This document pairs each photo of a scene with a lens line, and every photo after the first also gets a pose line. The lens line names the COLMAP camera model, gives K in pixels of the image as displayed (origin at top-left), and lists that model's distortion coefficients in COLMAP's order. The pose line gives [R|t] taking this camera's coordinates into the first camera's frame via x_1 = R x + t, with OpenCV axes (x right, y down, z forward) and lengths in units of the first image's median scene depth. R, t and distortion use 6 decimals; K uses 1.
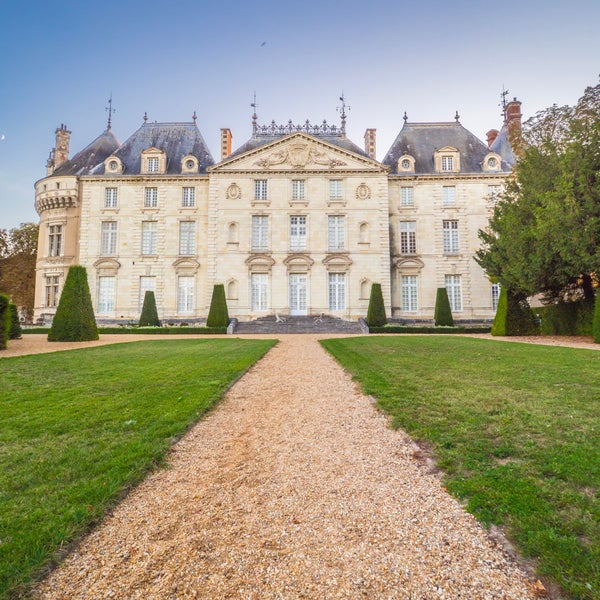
lens RADIAL K [[479.3, 0, 300.0], [0, 479.3, 300.0], [0, 0, 1]] dist [-0.010498, -0.005087]
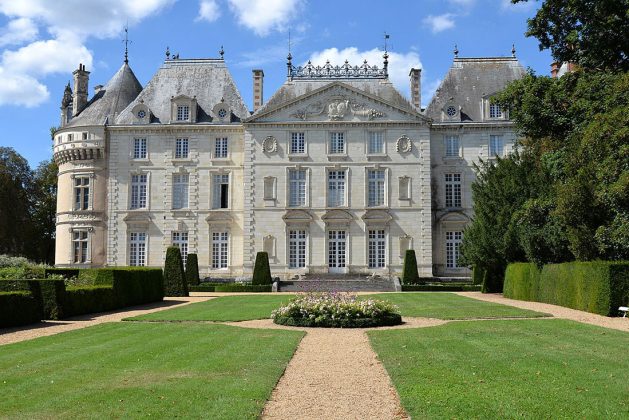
lens RADIAL K [[900.9, 0, 314.5], [0, 900.9, 210.0], [0, 0, 1]] dist [-0.016728, -0.009893]
pose [[0.999625, -0.000187, -0.027390, 0.001316], [-0.000407, 0.999765, -0.021675, -0.053732], [0.027387, 0.021678, 0.999390, -0.789990]]
